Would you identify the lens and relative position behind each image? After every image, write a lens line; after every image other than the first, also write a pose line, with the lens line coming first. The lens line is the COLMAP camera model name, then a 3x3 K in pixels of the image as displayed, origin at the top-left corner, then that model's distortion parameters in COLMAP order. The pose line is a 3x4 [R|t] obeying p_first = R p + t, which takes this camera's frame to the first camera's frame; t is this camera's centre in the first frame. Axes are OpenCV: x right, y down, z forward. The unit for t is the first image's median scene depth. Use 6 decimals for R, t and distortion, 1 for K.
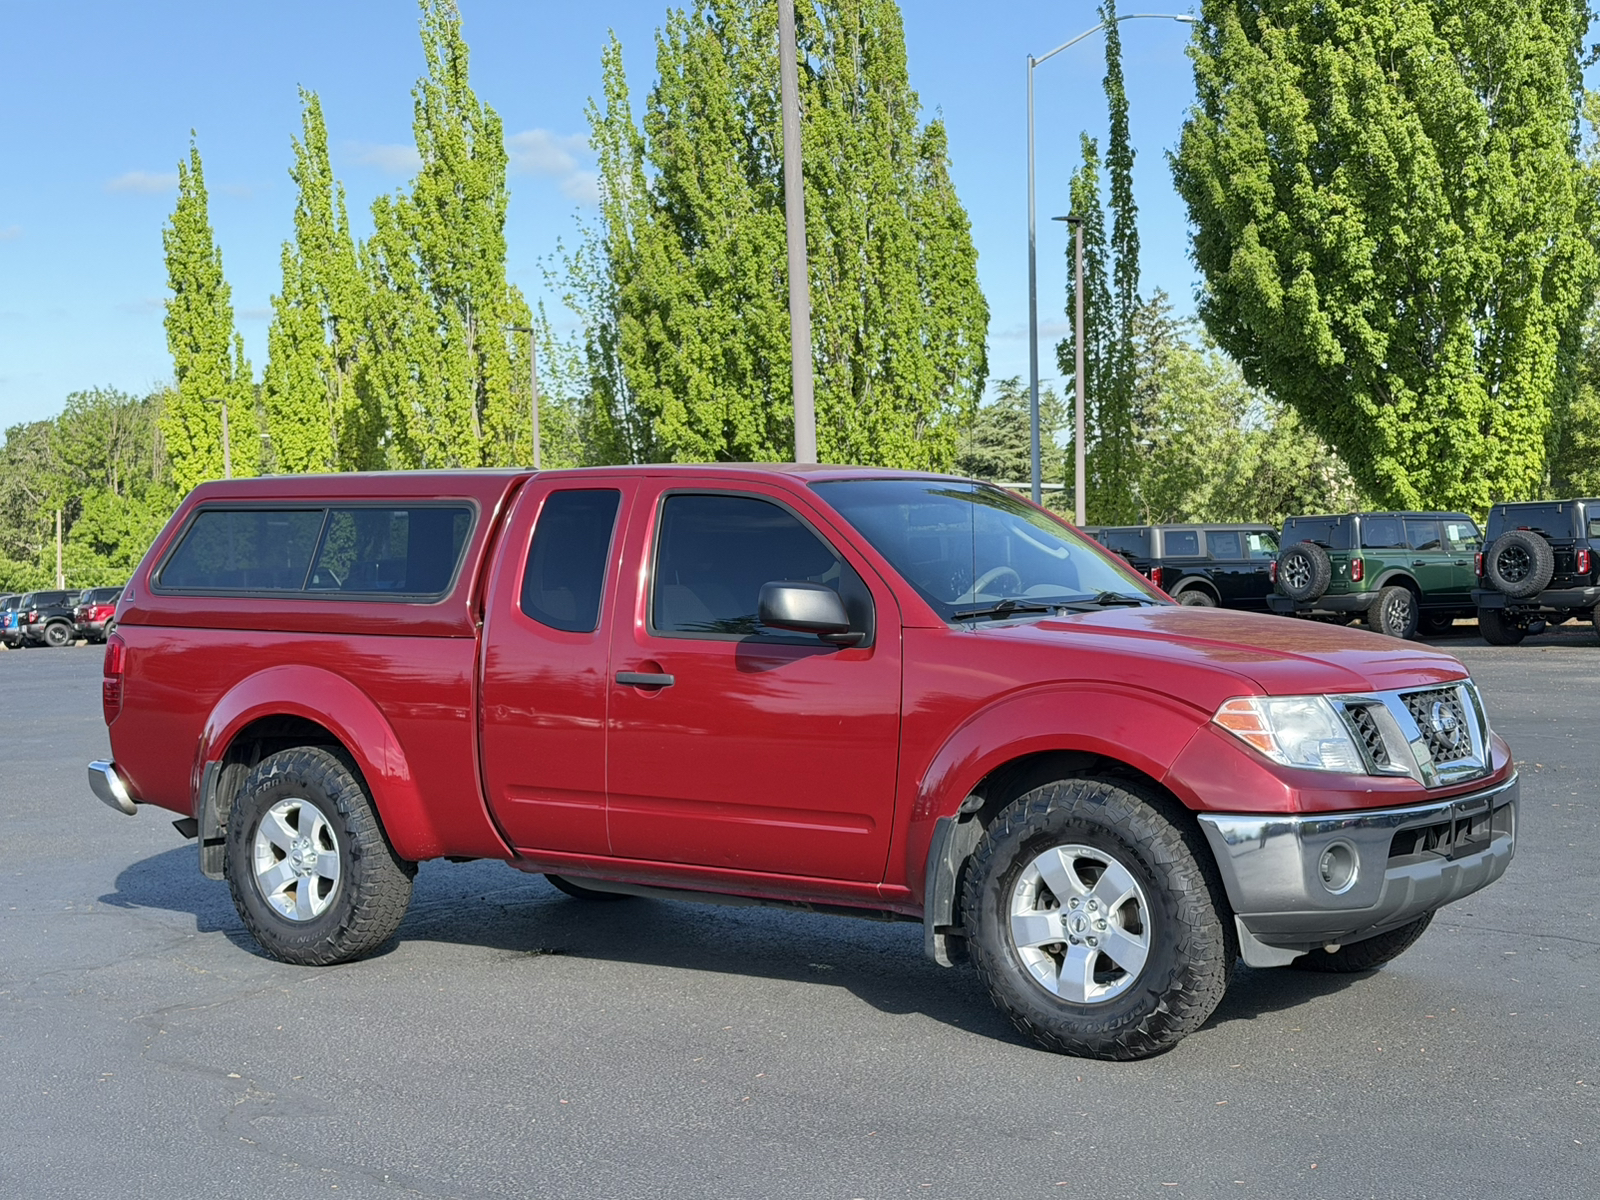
lens RADIAL K [[2155.3, 0, 800.0], [0, 2155.3, 600.0], [0, 0, 1]] dist [0.220100, -0.501806]
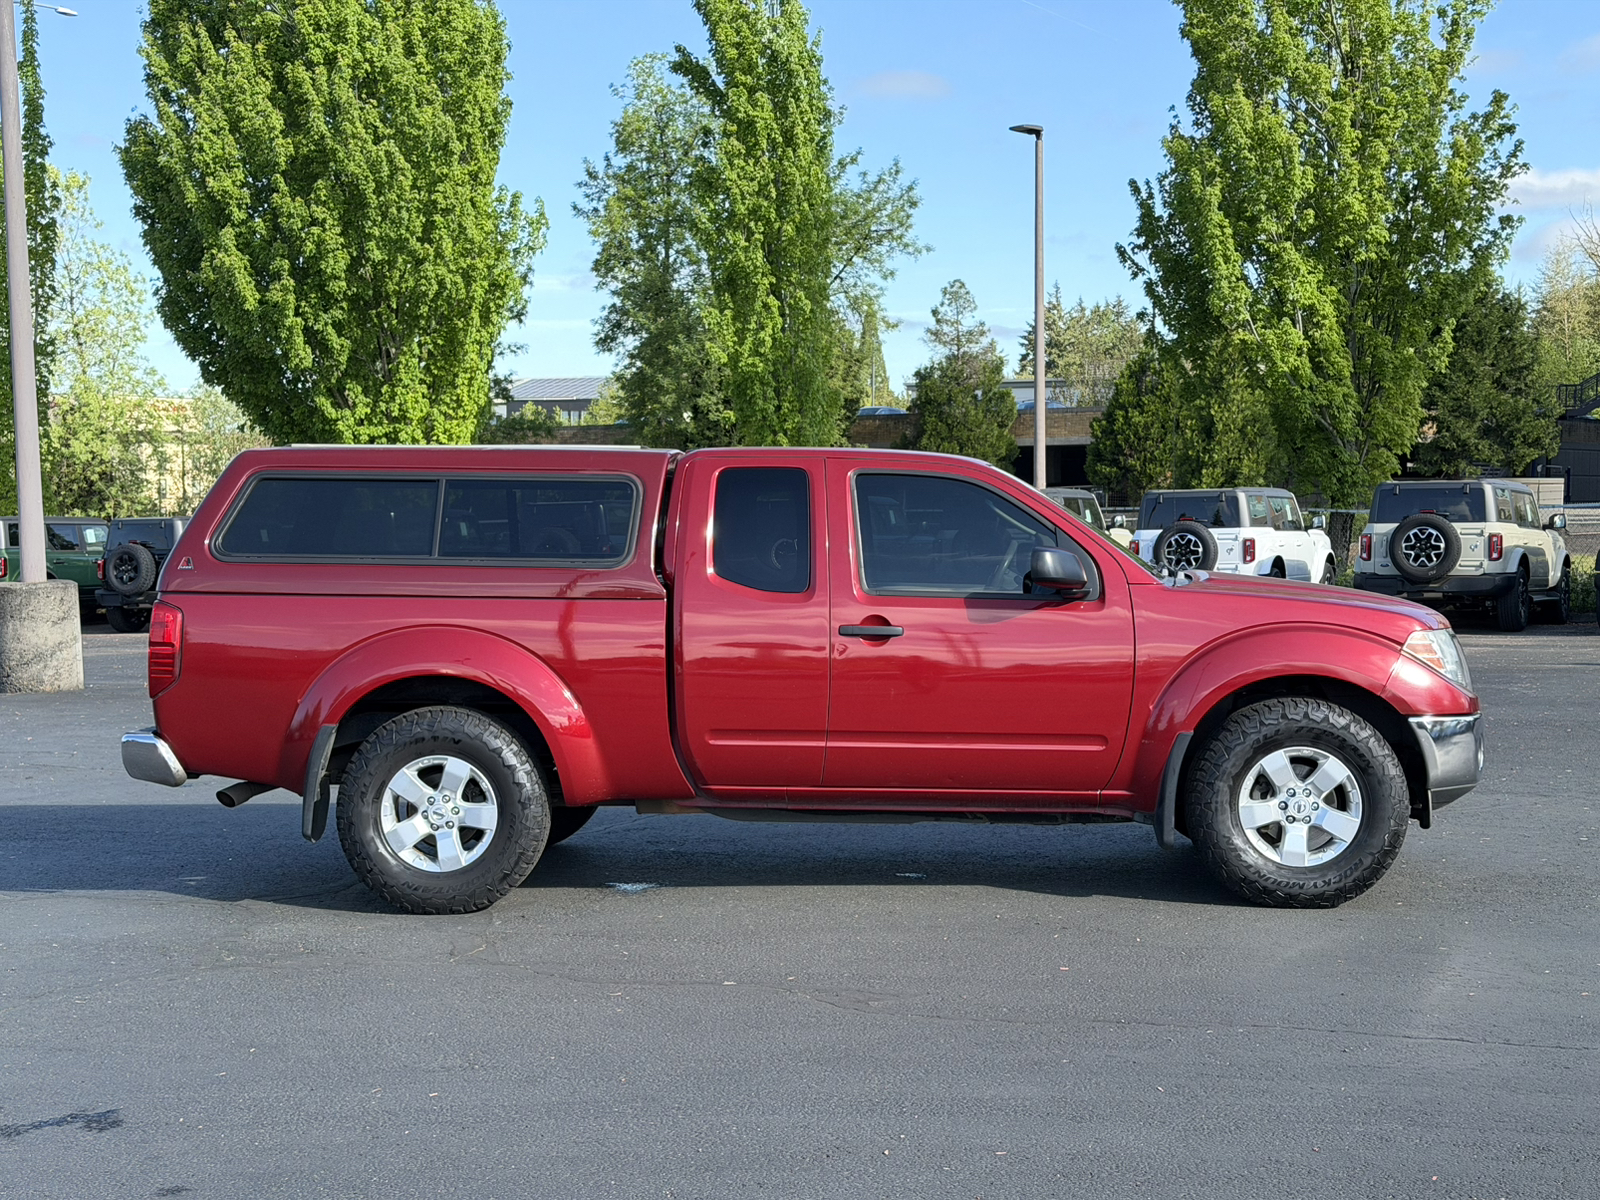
lens RADIAL K [[2184.3, 0, 690.6], [0, 2184.3, 557.1], [0, 0, 1]] dist [0.013222, 0.051527]
pose [[0.872438, 0.007363, 0.488669, -0.106835], [0.002369, 0.999811, -0.019294, 0.002825], [-0.488718, 0.017990, 0.872256, 0.002622]]
